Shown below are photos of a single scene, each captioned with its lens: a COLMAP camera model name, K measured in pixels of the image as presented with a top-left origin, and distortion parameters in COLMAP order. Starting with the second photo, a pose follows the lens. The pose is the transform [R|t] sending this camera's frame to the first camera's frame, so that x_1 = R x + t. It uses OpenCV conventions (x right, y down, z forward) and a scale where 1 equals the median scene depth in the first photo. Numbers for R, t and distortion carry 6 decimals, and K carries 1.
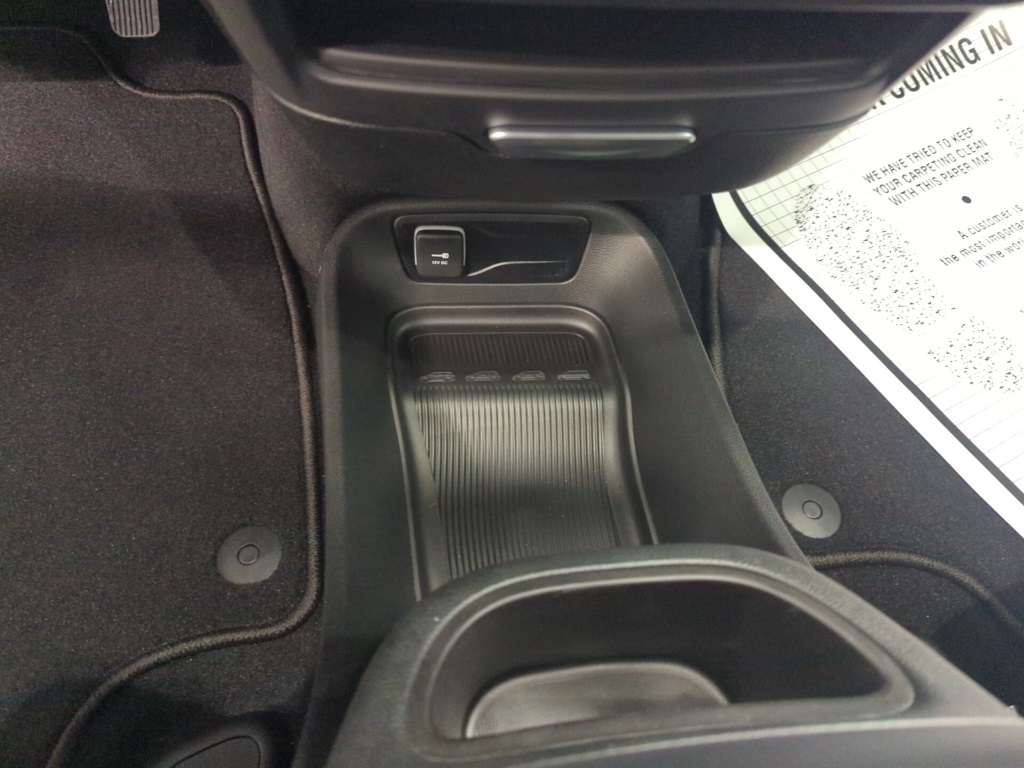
lens RADIAL K [[828.4, 0, 516.6], [0, 828.4, 382.9], [0, 0, 1]] dist [0.075465, -0.070238]
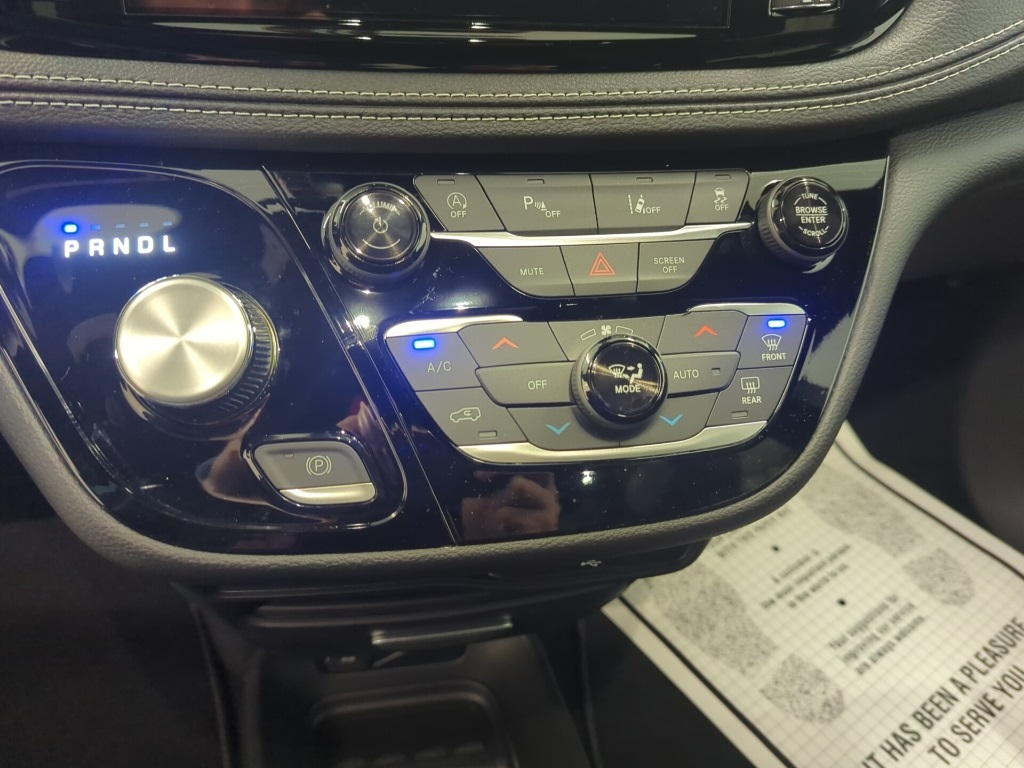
lens RADIAL K [[828.4, 0, 516.6], [0, 828.4, 382.9], [0, 0, 1]] dist [0.075465, -0.070238]
pose [[0.992485, -0.068180, 0.101611, 0.049092], [0.096750, 0.945639, -0.310494, -0.119007], [-0.074918, 0.317992, 0.945129, -0.266474]]
